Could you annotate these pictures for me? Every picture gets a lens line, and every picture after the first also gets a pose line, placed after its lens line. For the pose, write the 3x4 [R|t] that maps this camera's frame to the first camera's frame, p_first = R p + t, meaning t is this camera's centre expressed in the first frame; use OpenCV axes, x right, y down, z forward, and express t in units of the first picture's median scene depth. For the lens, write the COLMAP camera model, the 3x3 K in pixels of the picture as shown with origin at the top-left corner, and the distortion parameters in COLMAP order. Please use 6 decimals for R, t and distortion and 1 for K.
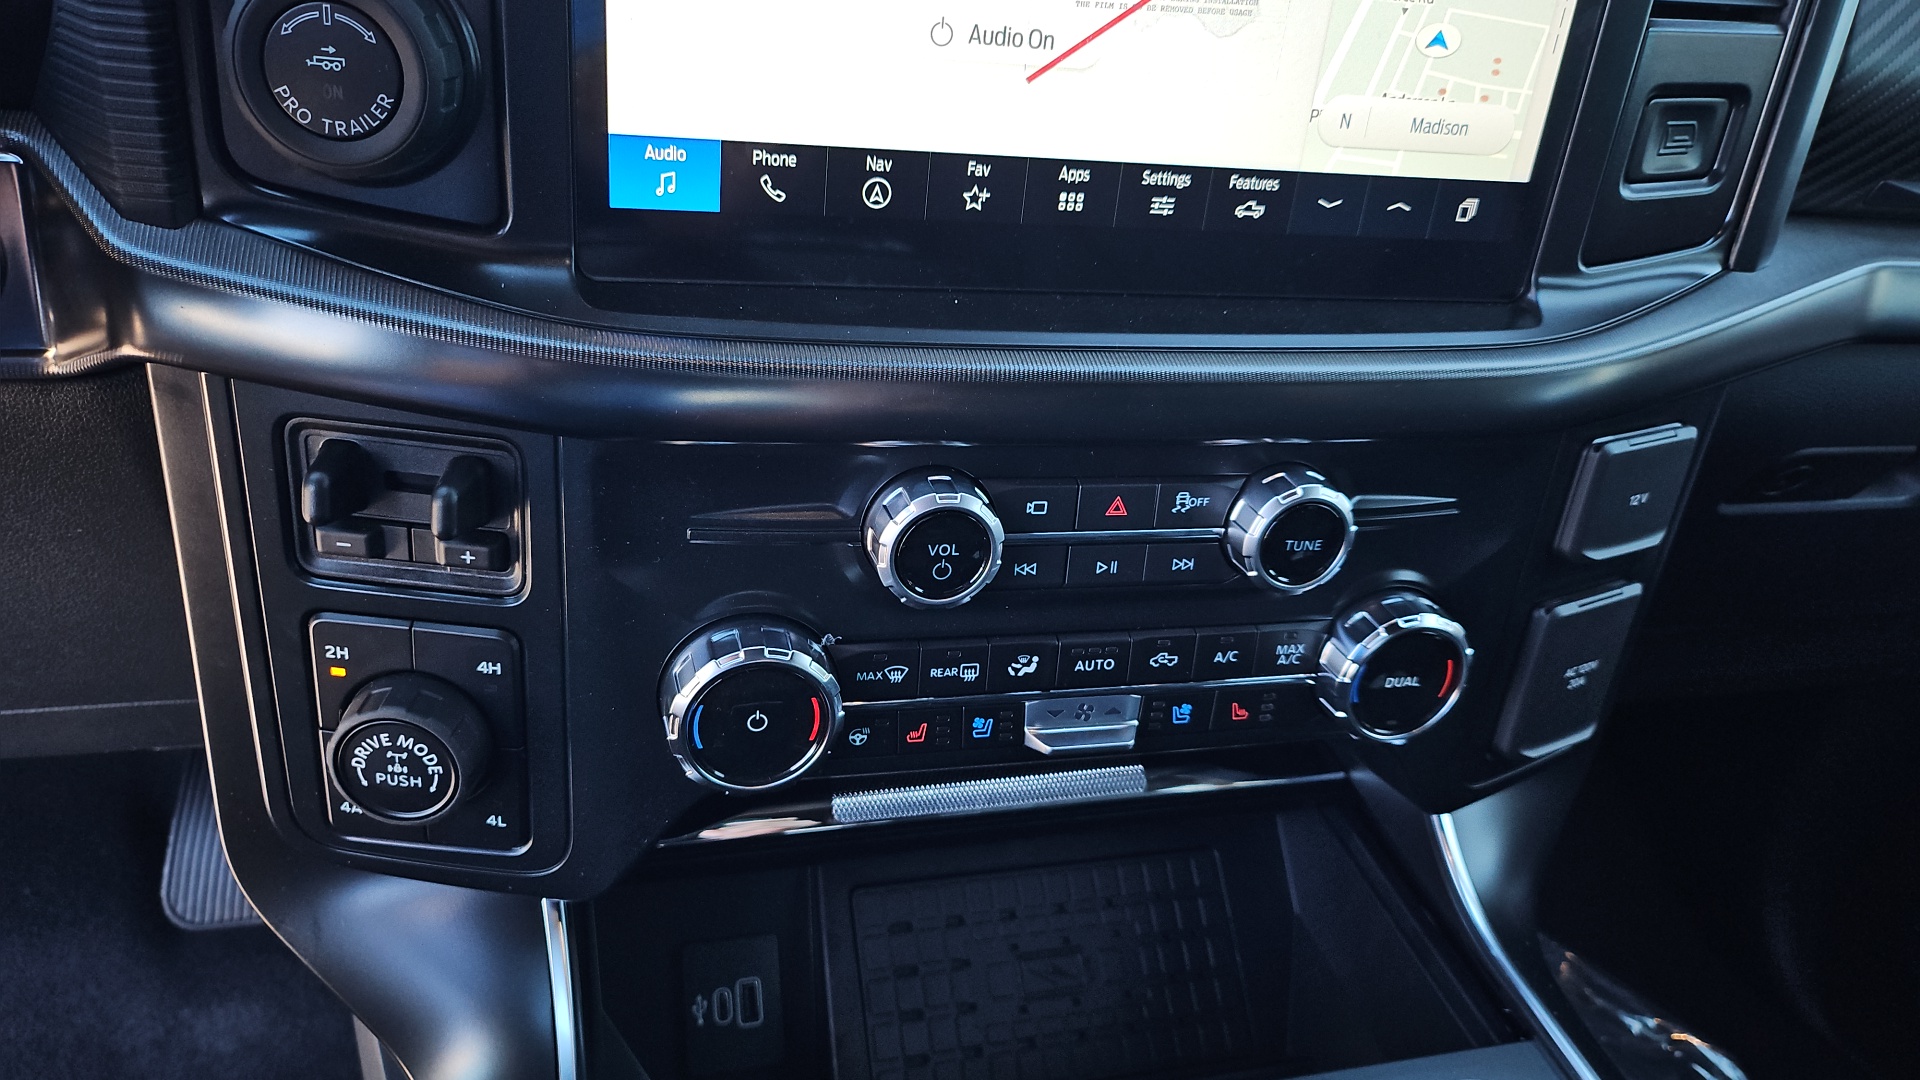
lens RADIAL K [[1396.7, 0, 960.0], [0, 1396.7, 540.0], [0, 0, 1]] dist [0.037558, -0.072621]
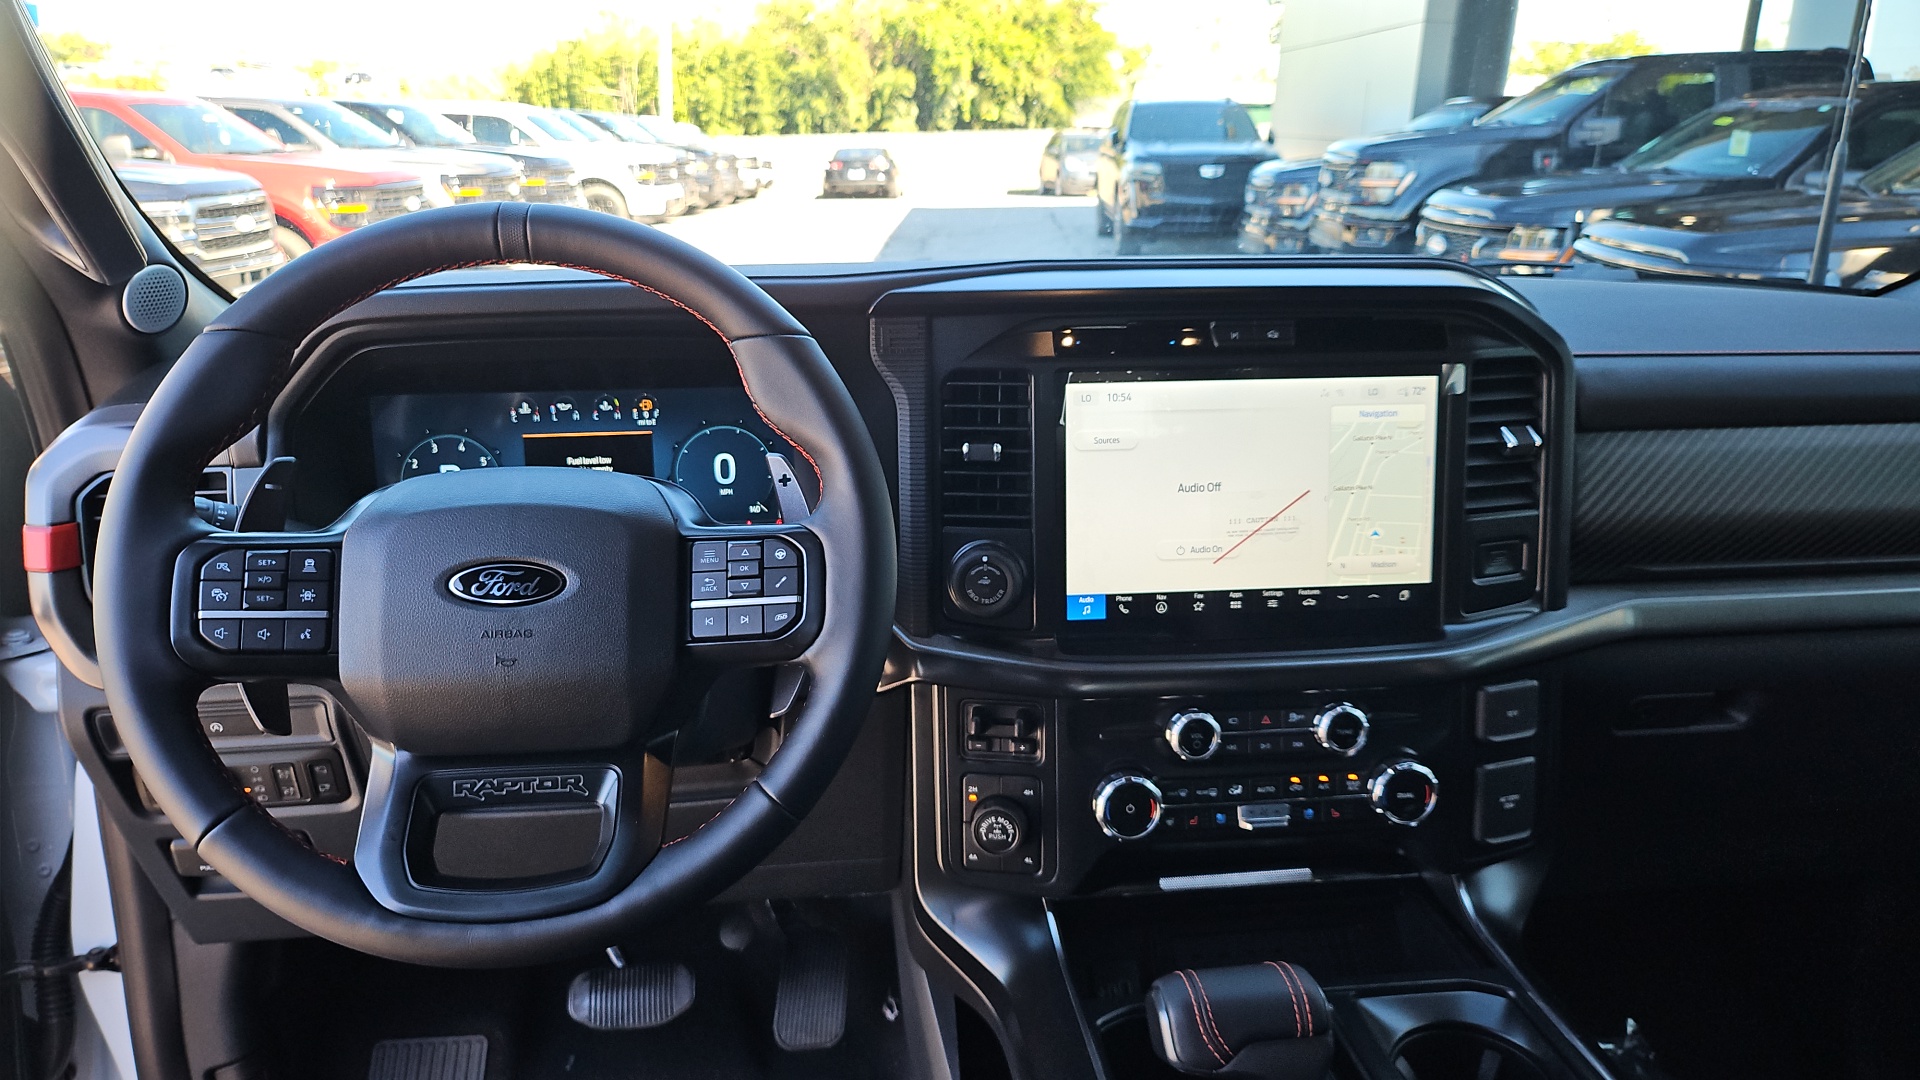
lens RADIAL K [[1396.7, 0, 960.0], [0, 1396.7, 540.0], [0, 0, 1]] dist [0.037558, -0.072621]
pose [[0.979566, -0.088750, -0.180484, 0.055919], [0.033113, 0.956295, -0.290524, 0.380545], [0.198380, 0.278611, 0.939692, -1.574992]]
